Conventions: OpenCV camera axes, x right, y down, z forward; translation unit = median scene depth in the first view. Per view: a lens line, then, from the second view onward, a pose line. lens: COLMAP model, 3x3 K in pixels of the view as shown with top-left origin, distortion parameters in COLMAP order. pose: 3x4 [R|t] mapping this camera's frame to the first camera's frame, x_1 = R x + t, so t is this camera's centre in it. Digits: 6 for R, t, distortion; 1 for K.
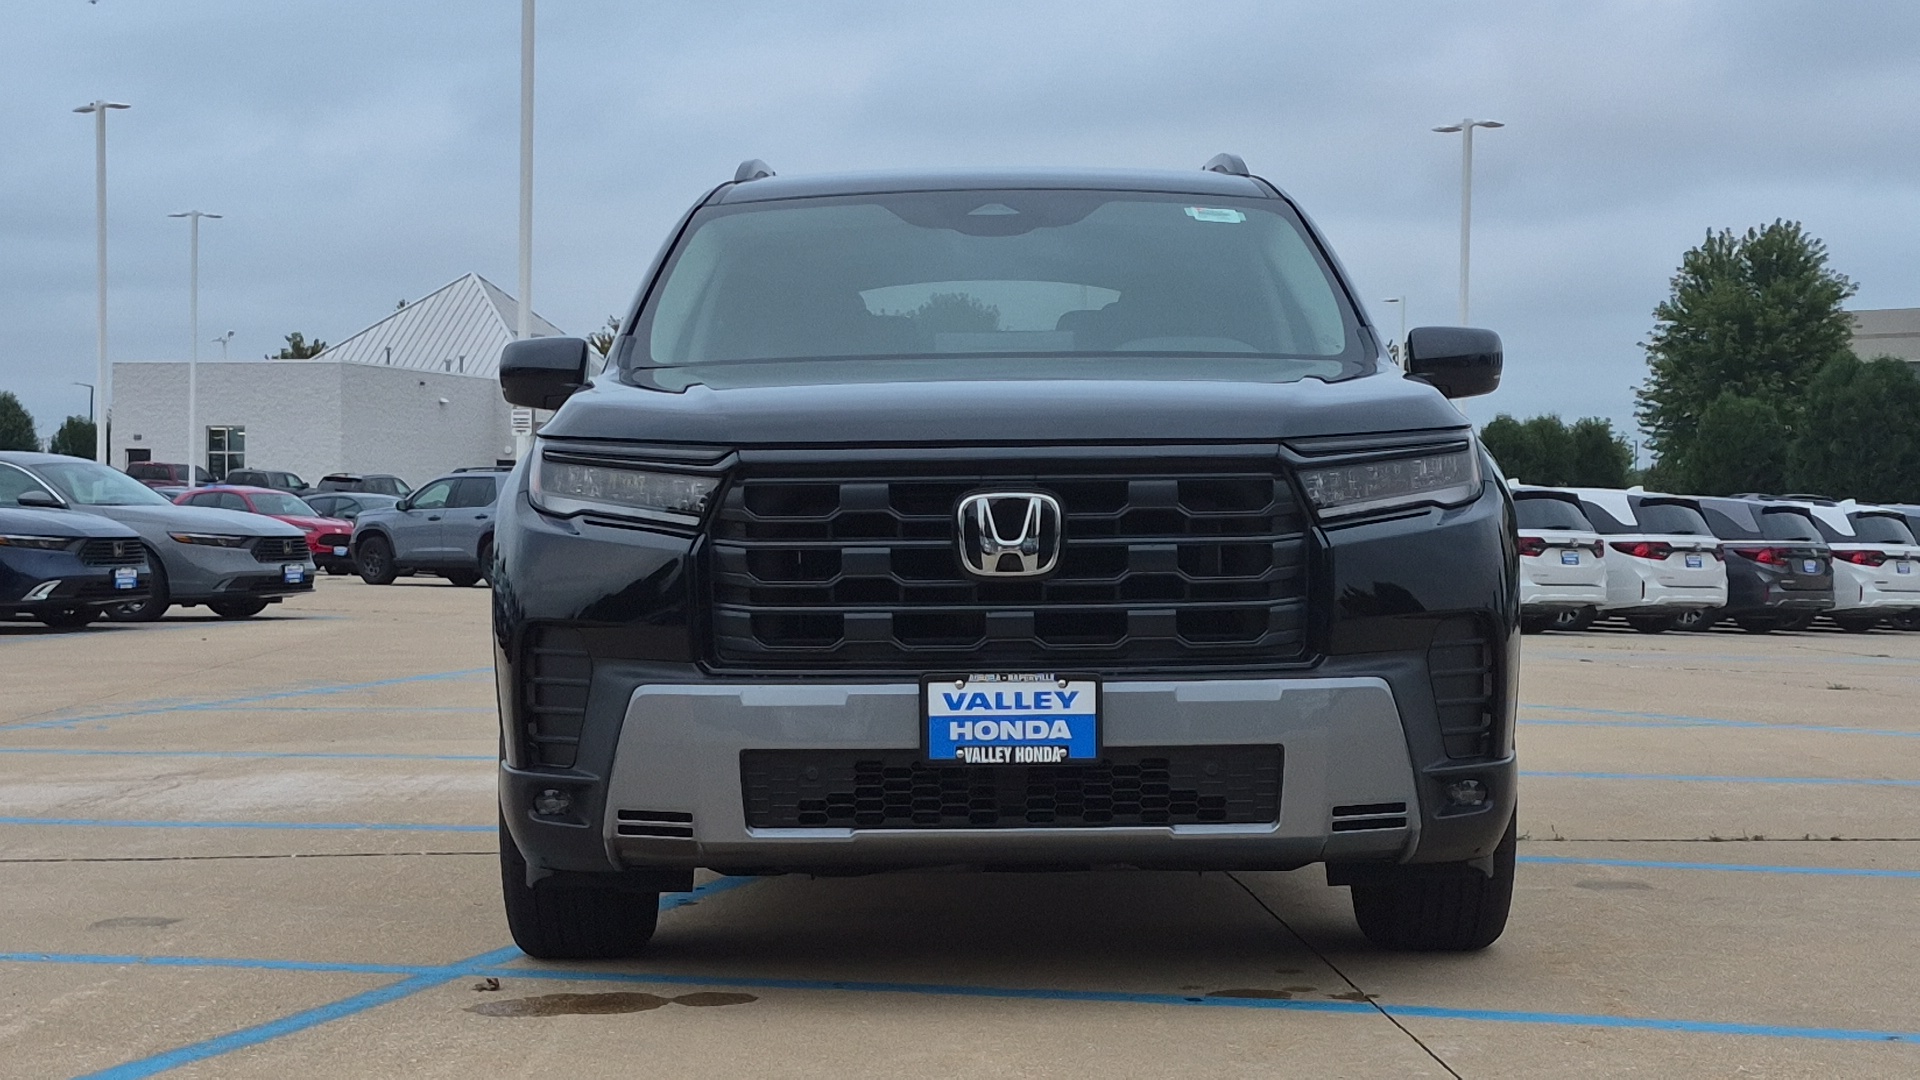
lens RADIAL K [[3630.2, 0, 960.0], [0, 3630.2, 540.0], [0, 0, 1]] dist [0.208776, -0.011836]
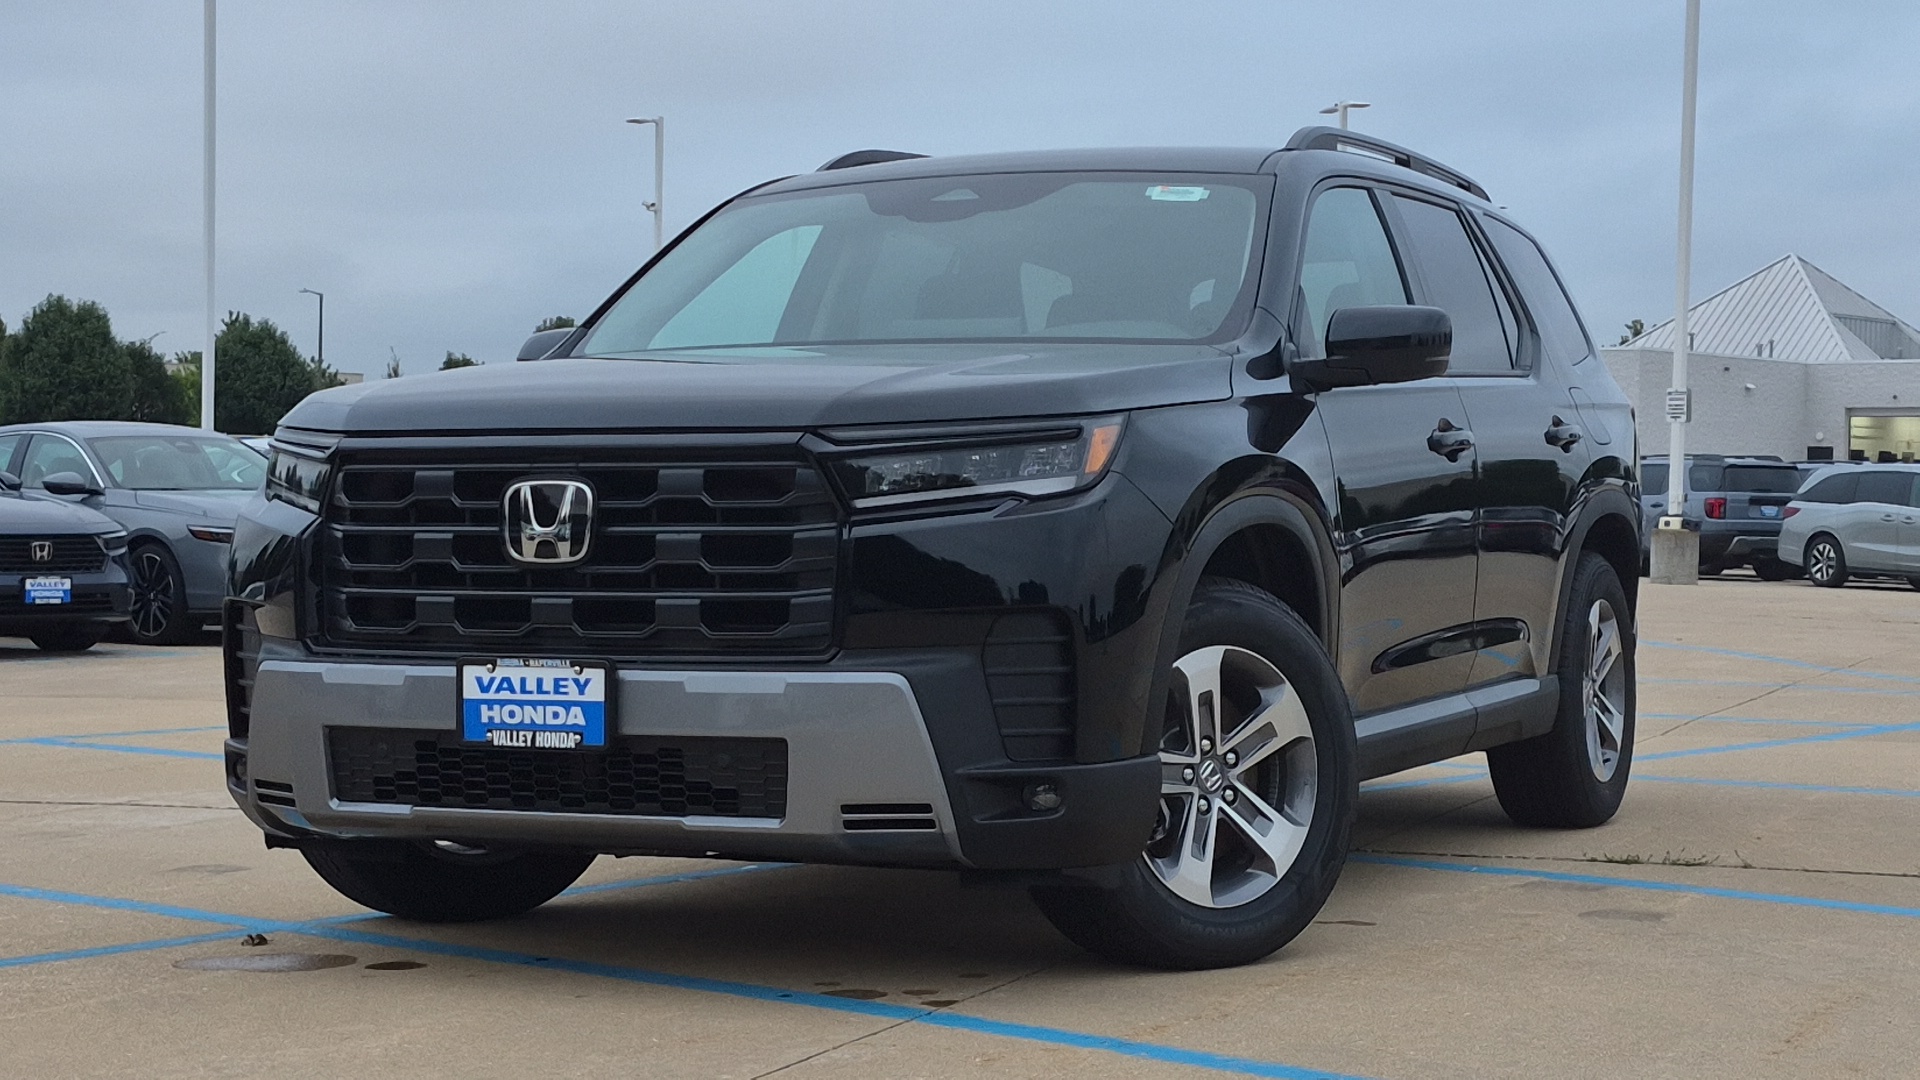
lens RADIAL K [[3630.2, 0, 960.0], [0, 3630.2, 540.0], [0, 0, 1]] dist [0.208776, -0.011836]
pose [[0.891980, 0.013040, -0.451887, 0.577188], [-0.011479, 0.999915, 0.006196, -0.003994], [0.451929, -0.000339, 0.892054, 0.148410]]
